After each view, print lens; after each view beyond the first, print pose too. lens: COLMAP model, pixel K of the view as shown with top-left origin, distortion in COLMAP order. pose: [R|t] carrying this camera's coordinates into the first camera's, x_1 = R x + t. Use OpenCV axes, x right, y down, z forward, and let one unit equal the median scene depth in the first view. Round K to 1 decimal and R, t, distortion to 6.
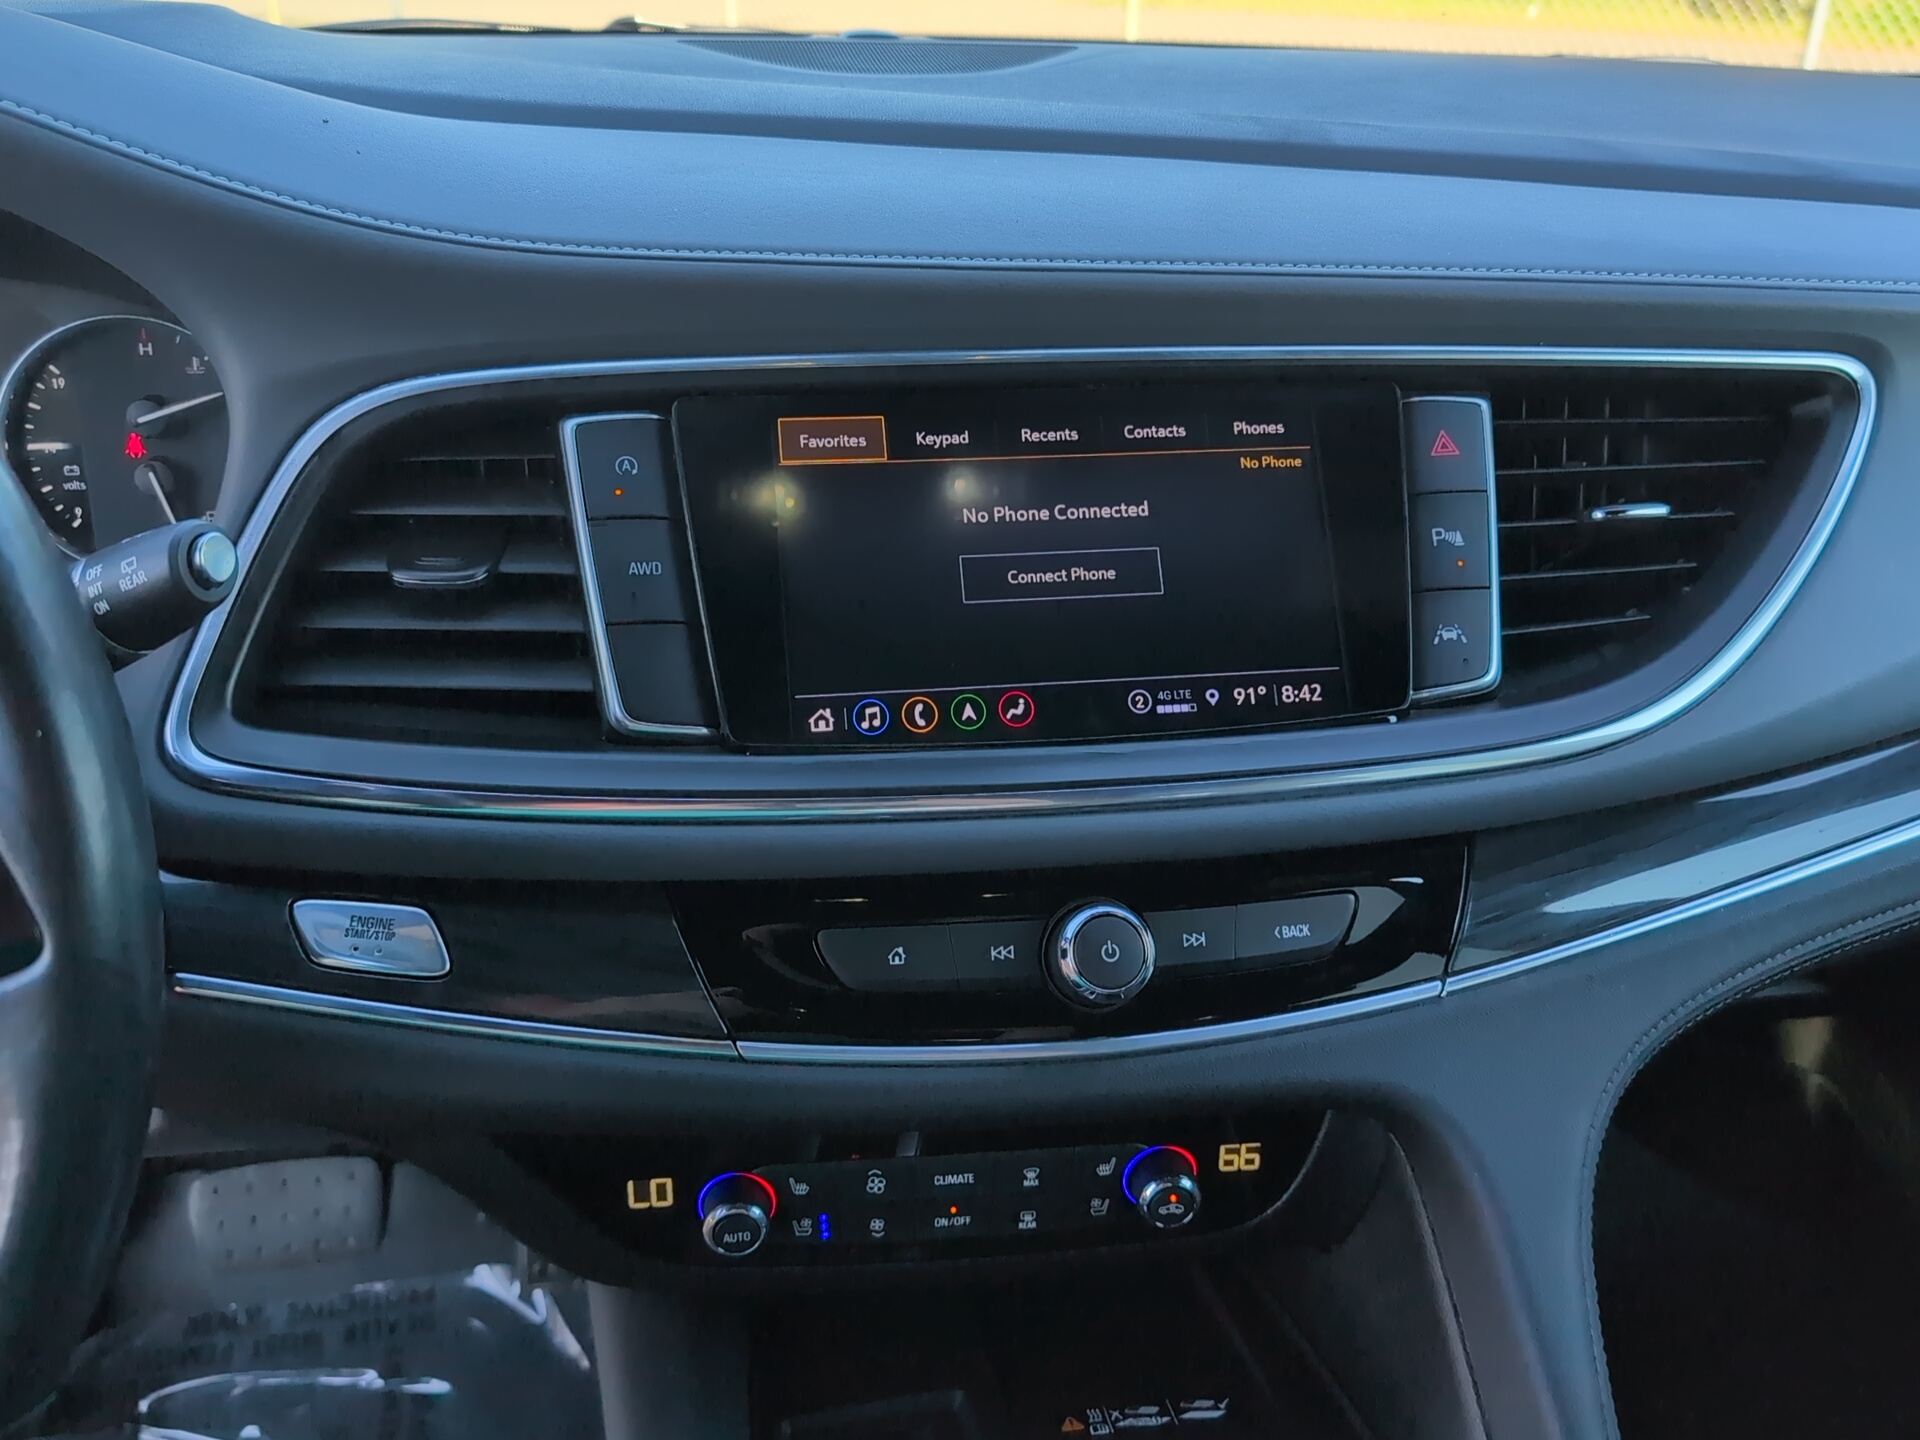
lens RADIAL K [[1663.8, 0, 989.5], [0, 1663.8, 714.1], [0, 0, 1]] dist [0.003381, -0.099083]
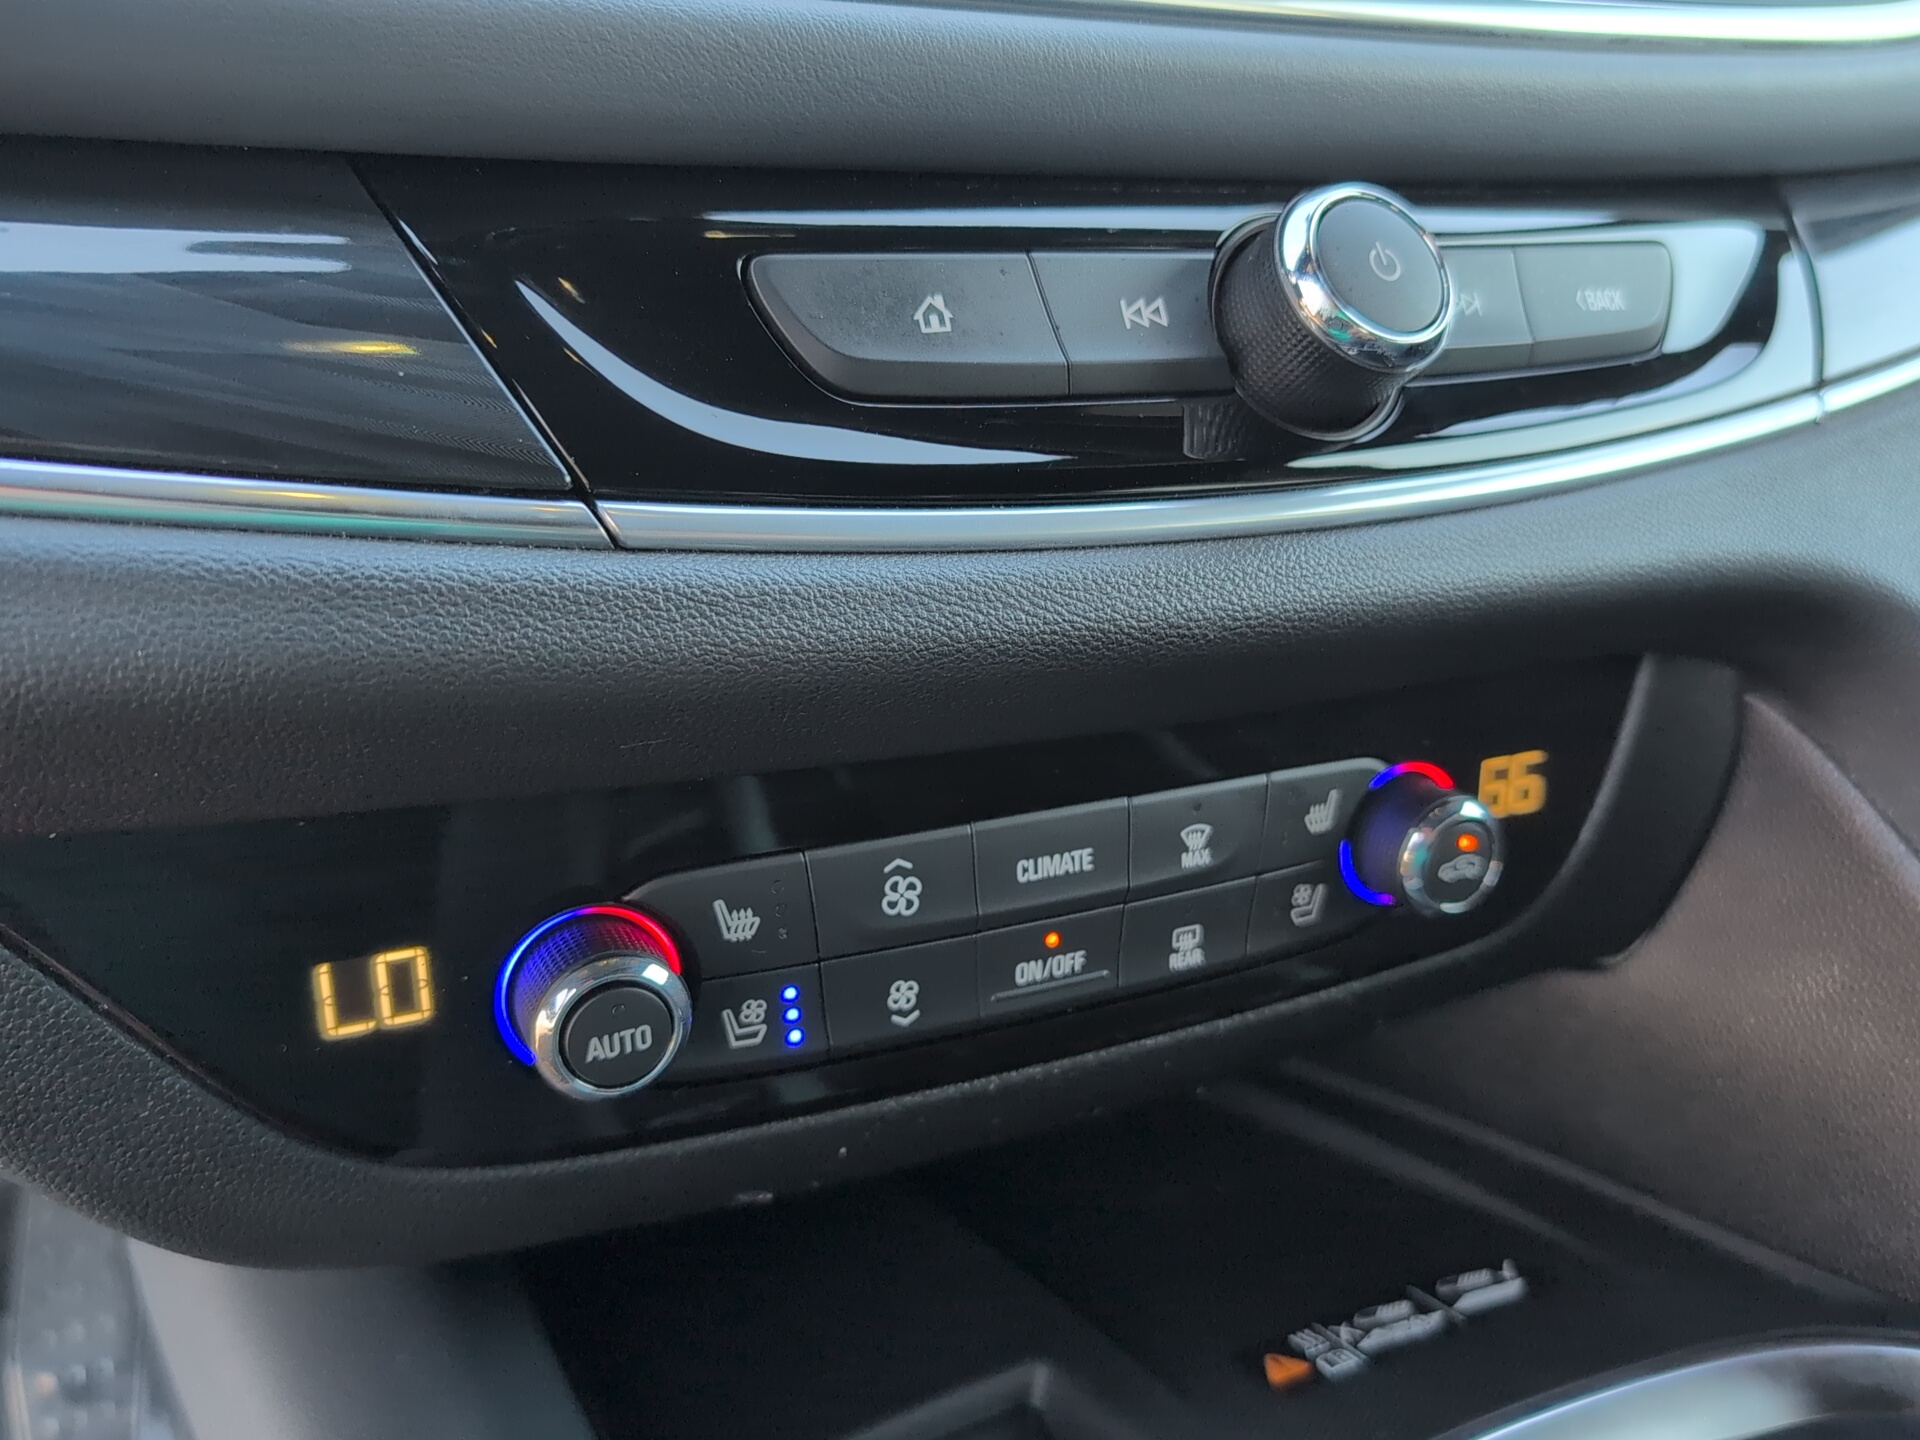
lens RADIAL K [[1555.7, 0, 946.0], [0, 1555.7, 733.4], [0, 0, 1]] dist [-0.002708, -0.013074]
pose [[0.951585, -0.106747, 0.288256, -0.173225], [0.128878, 0.989912, -0.058866, 0.264959], [-0.279065, 0.093166, 0.955742, 0.586628]]
